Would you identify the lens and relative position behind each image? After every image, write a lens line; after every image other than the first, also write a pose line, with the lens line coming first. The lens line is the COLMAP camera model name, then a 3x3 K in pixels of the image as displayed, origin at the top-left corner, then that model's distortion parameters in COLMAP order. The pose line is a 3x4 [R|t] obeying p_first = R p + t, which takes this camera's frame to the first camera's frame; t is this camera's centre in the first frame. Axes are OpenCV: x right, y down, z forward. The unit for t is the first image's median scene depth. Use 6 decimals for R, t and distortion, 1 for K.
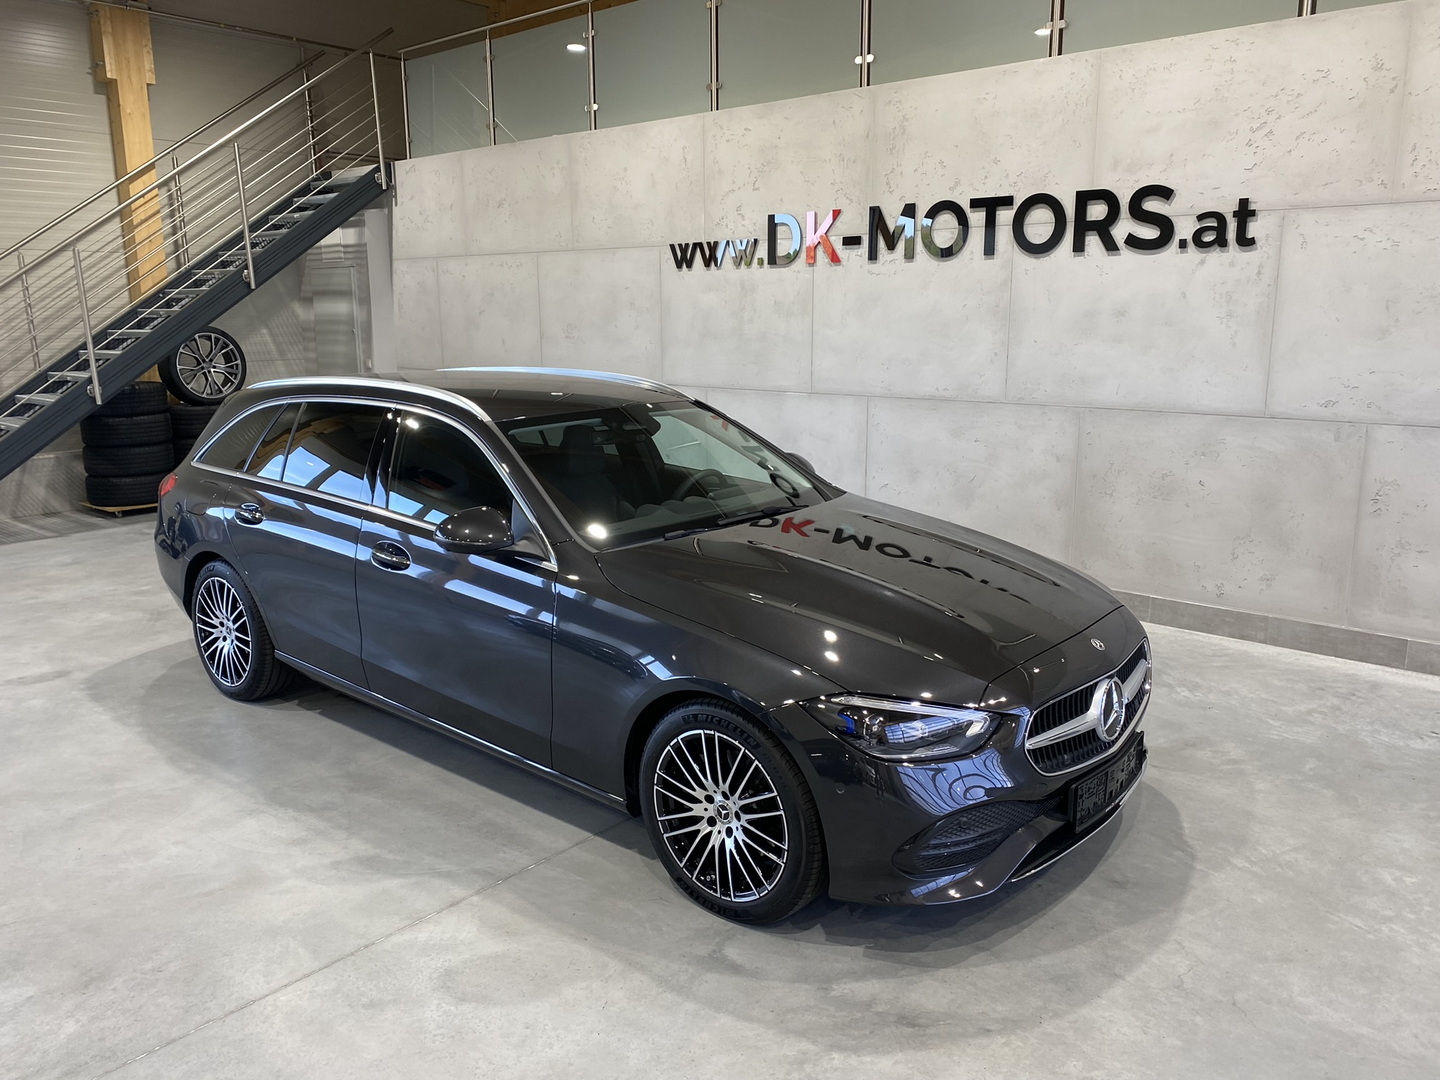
lens RADIAL K [[1082.7, 0, 716.3], [0, 1082.7, 538.4], [0, 0, 1]] dist [-0.003132, -0.021898]
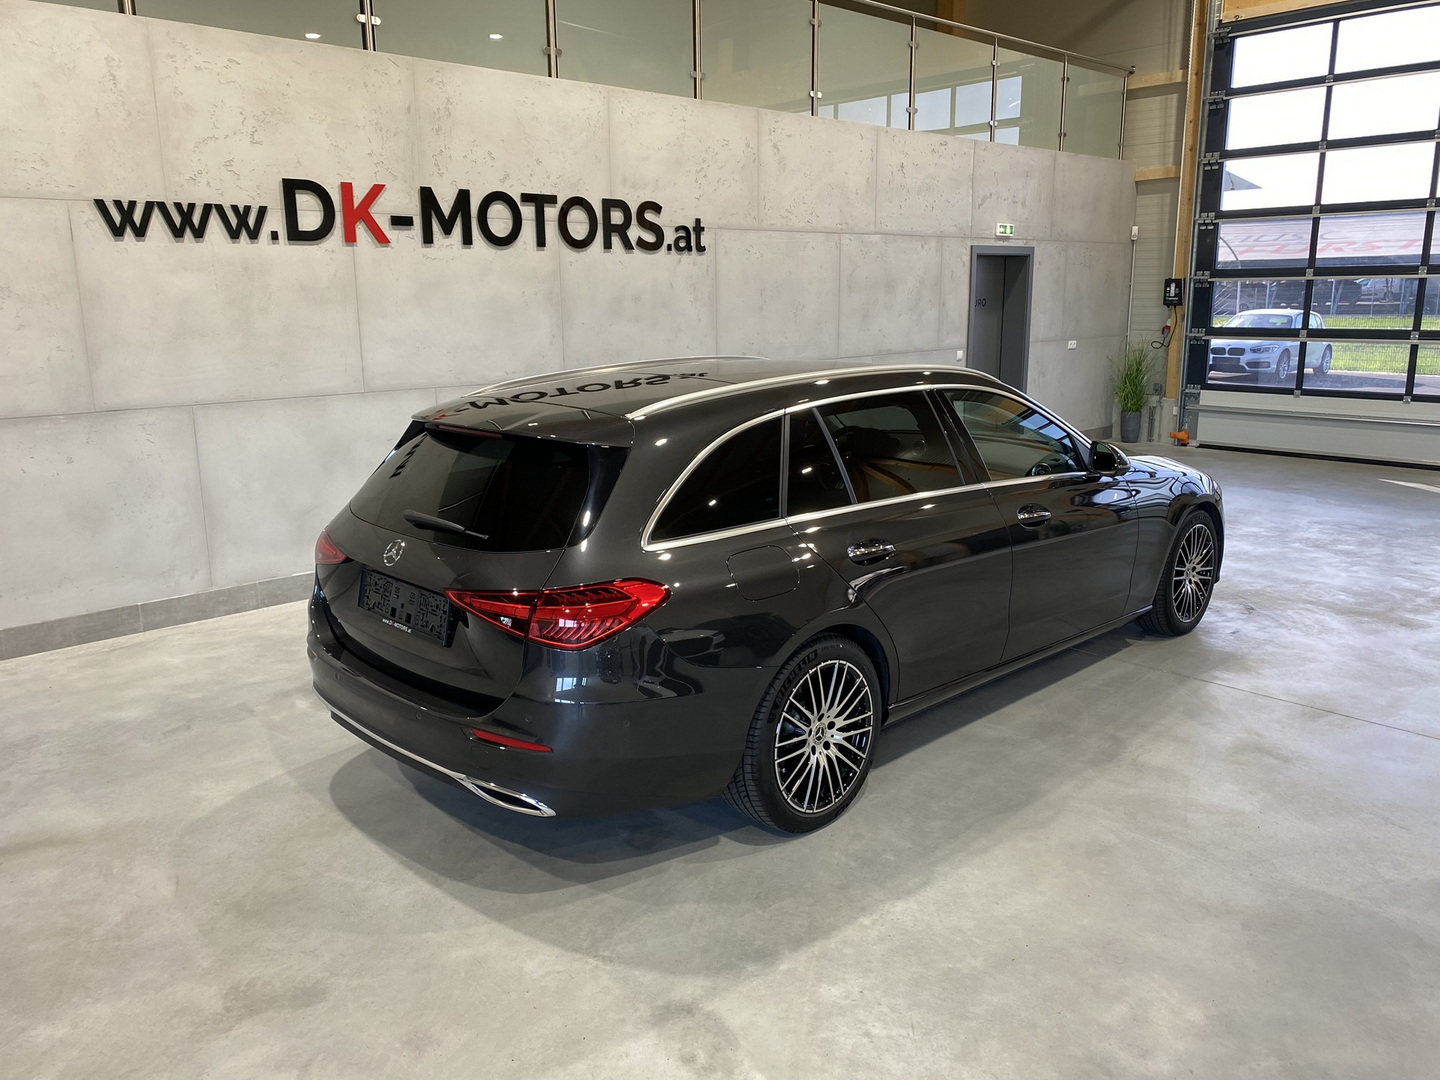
lens RADIAL K [[1082.7, 0, 716.3], [0, 1082.7, 538.4], [0, 0, 1]] dist [-0.003132, -0.021898]
pose [[0.108205, -0.214367, 0.970741, -0.869688], [0.210374, 0.959298, 0.188390, -0.146806], [-0.971614, 0.183834, 0.148898, 0.718363]]
